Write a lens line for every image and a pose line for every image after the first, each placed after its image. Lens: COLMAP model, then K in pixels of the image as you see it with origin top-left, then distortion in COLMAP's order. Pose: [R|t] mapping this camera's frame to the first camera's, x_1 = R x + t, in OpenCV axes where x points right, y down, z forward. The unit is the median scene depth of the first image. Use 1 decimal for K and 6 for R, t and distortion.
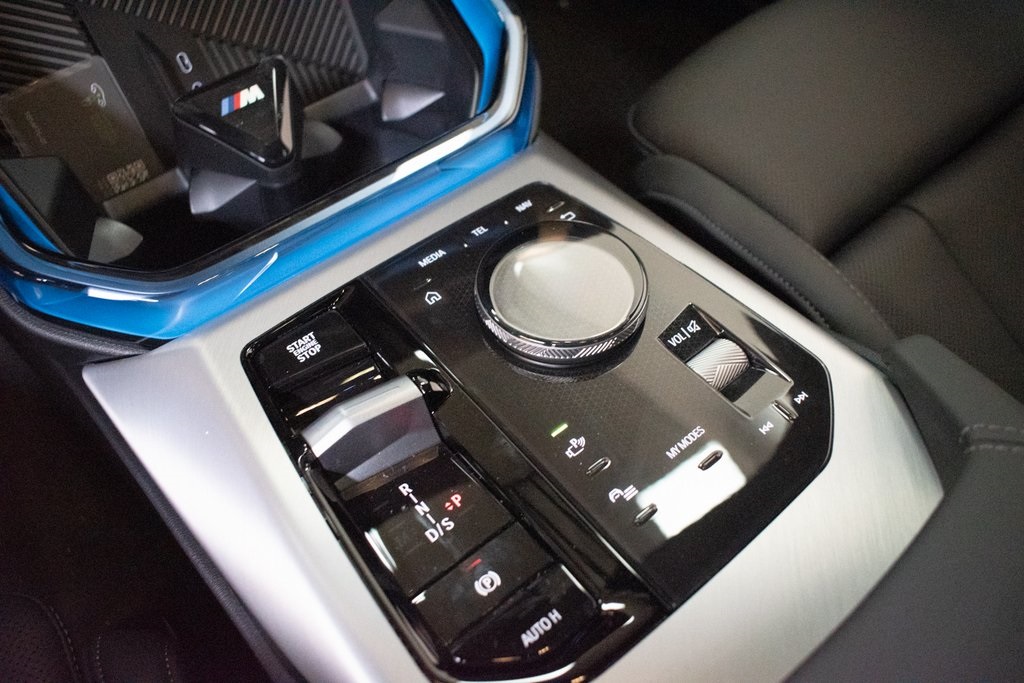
lens RADIAL K [[793.8, 0, 512.0], [0, 793.8, 341.5], [0, 0, 1]] dist [-0.101955, 0.008232]
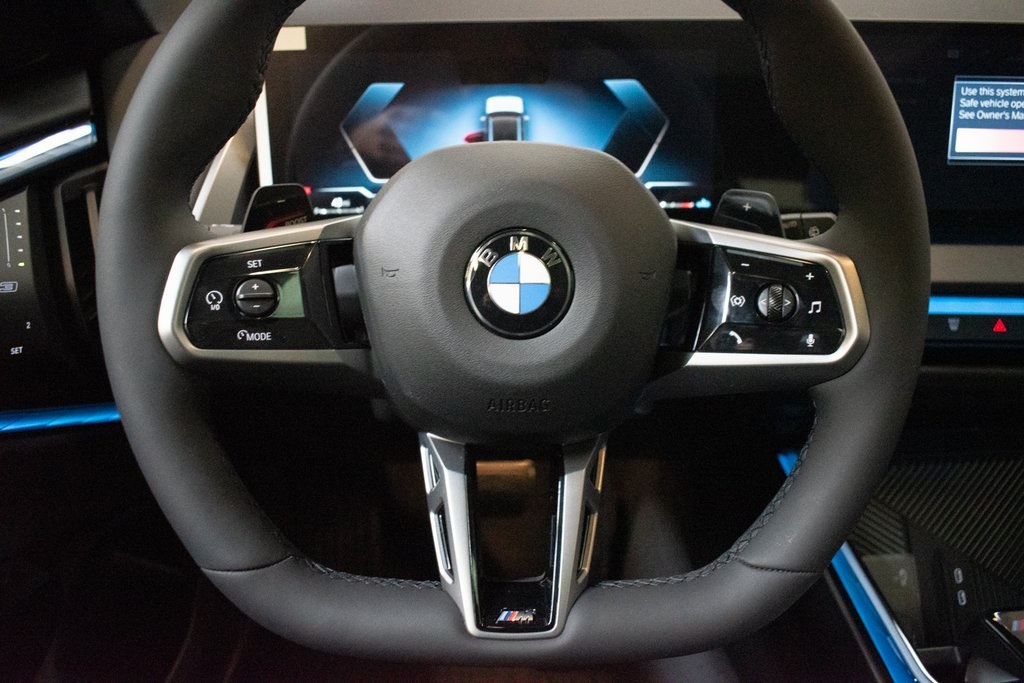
lens RADIAL K [[793.8, 0, 512.0], [0, 793.8, 341.5], [0, 0, 1]] dist [-0.101955, 0.008232]
pose [[0.780409, 0.196894, -0.593460, -0.335013], [-0.475035, 0.803862, -0.357978, 0.231241], [0.406576, 0.561283, 0.720872, -0.733119]]
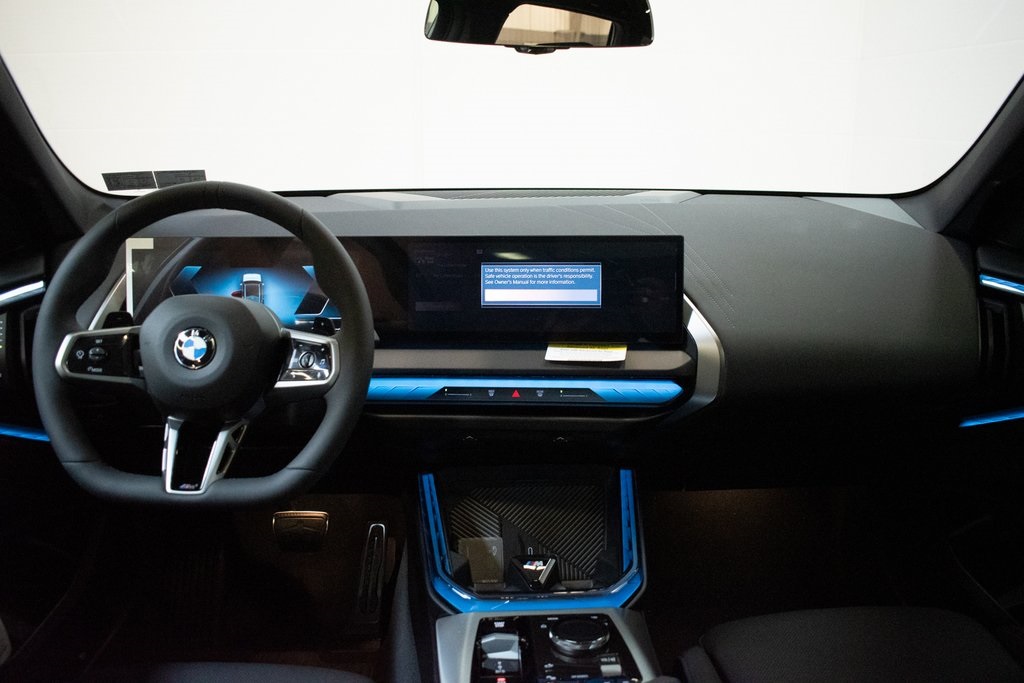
lens RADIAL K [[793.8, 0, 512.0], [0, 793.8, 341.5], [0, 0, 1]] dist [-0.101955, 0.008232]
pose [[0.803491, 0.086651, -0.588977, 1.039637], [-0.464902, 0.709295, -0.529874, 0.573339], [0.371845, 0.699566, 0.610196, -1.128396]]
